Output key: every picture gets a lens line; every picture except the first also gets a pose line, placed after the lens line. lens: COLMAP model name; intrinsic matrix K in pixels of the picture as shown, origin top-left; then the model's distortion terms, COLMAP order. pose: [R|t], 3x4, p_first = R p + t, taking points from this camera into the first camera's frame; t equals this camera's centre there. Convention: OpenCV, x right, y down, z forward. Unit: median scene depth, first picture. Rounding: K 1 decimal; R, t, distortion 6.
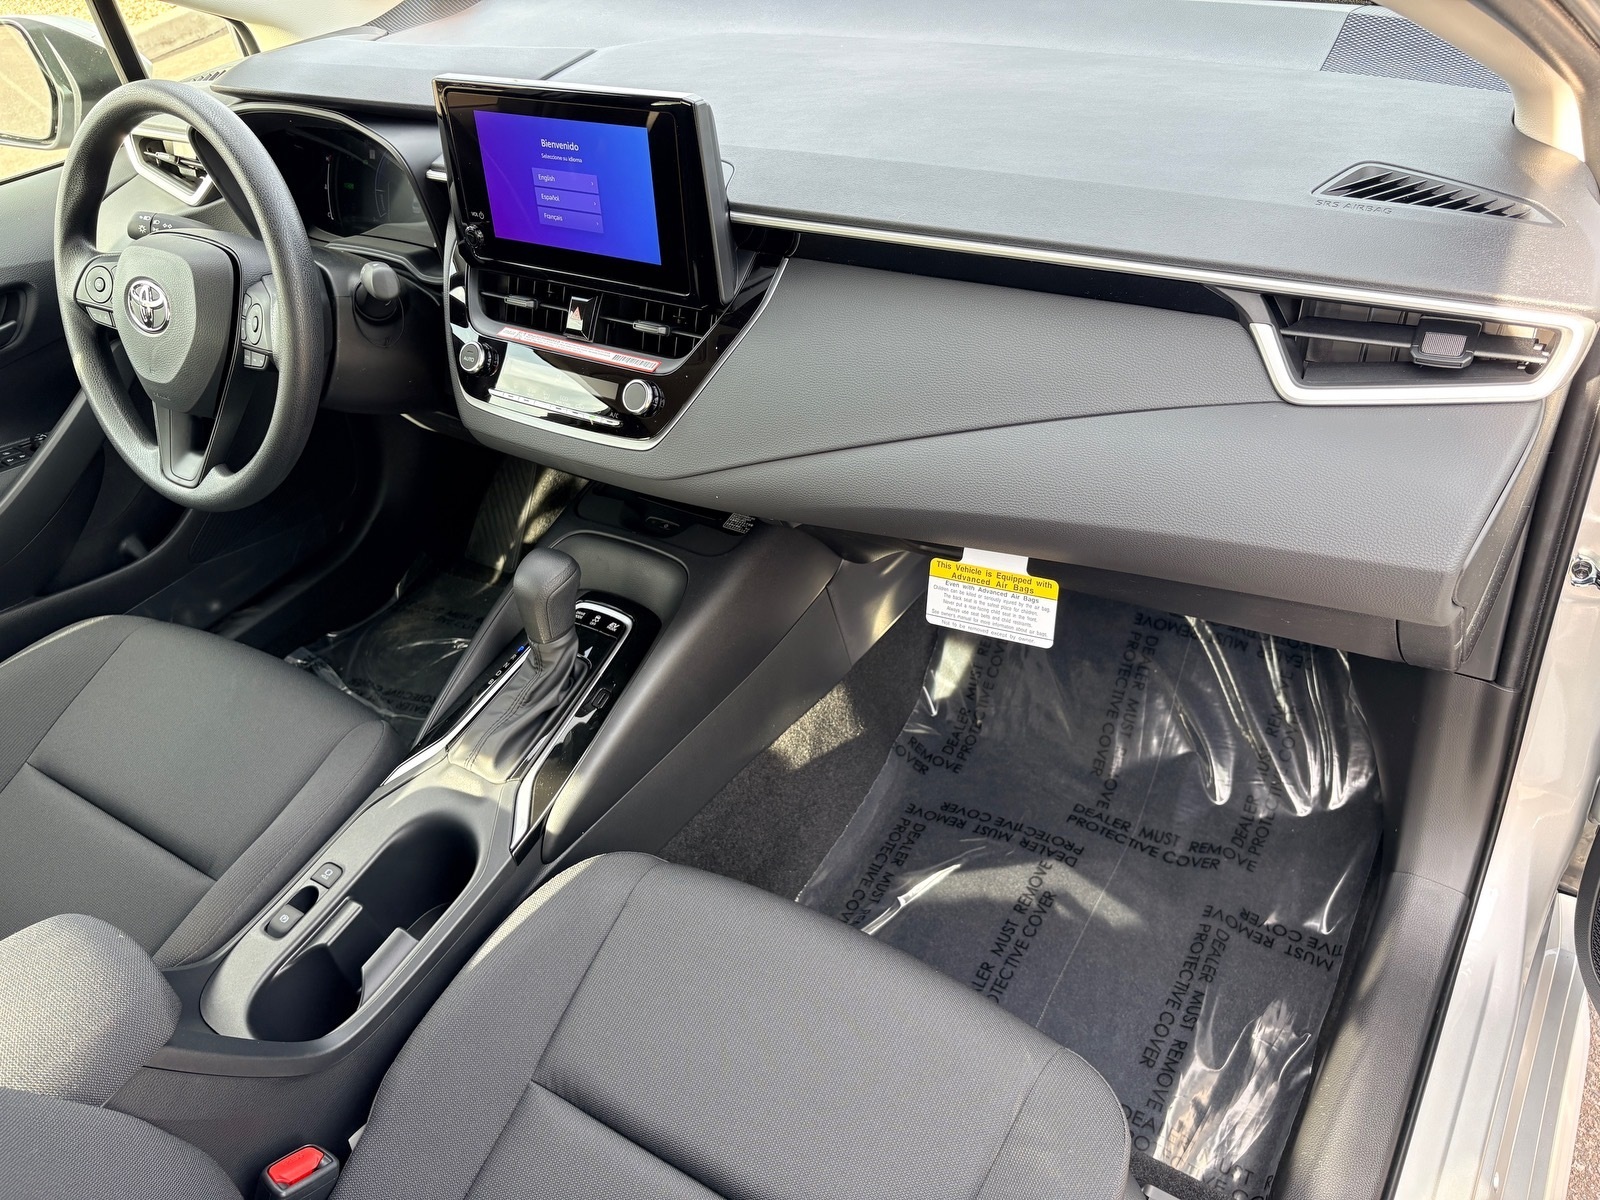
lens RADIAL K [[1263.2, 0, 817.7], [0, 1263.2, 591.3], [0, 0, 1]] dist [0.063717, -0.019857]
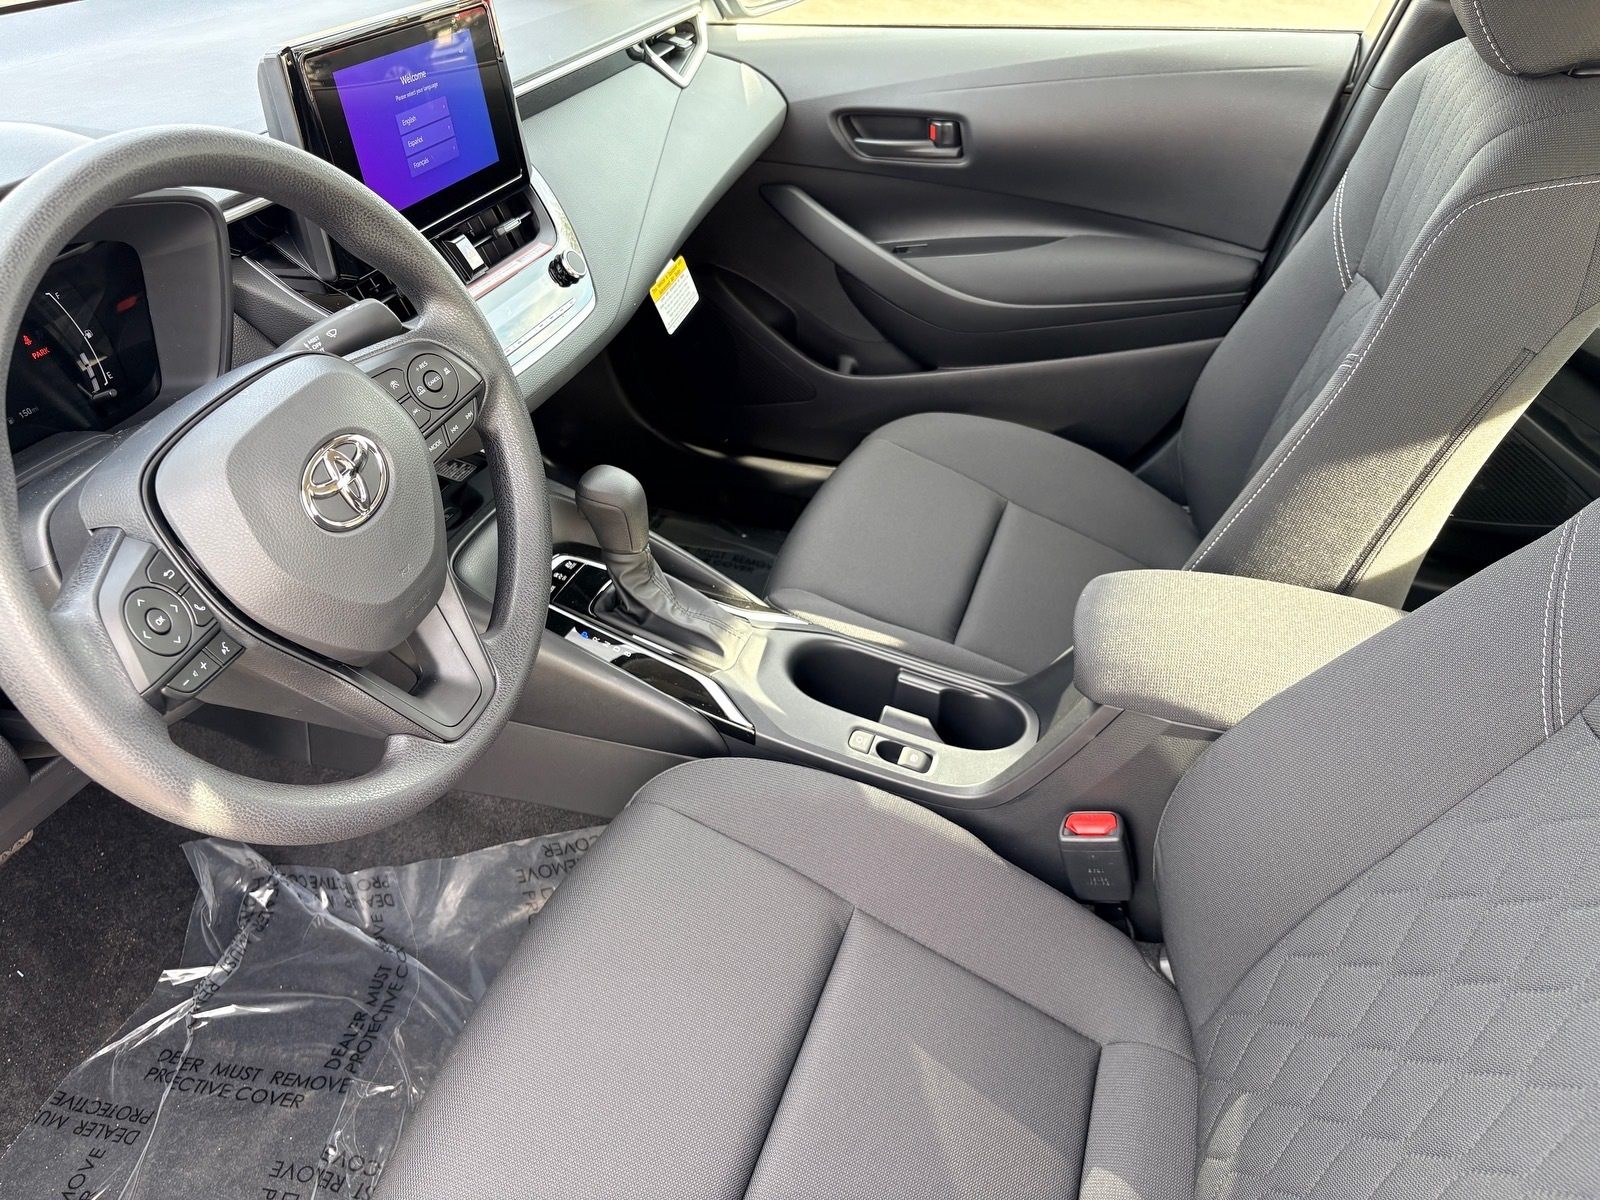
lens RADIAL K [[1263.2, 0, 770.0], [0, 1263.2, 605.8], [0, 0, 1]] dist [0.063717, -0.019857]
pose [[-0.262199, -0.430070, 0.863882, -1.280826], [0.607413, 0.622069, 0.494045, -0.414266], [-0.749868, 0.654271, 0.098125, 0.959495]]
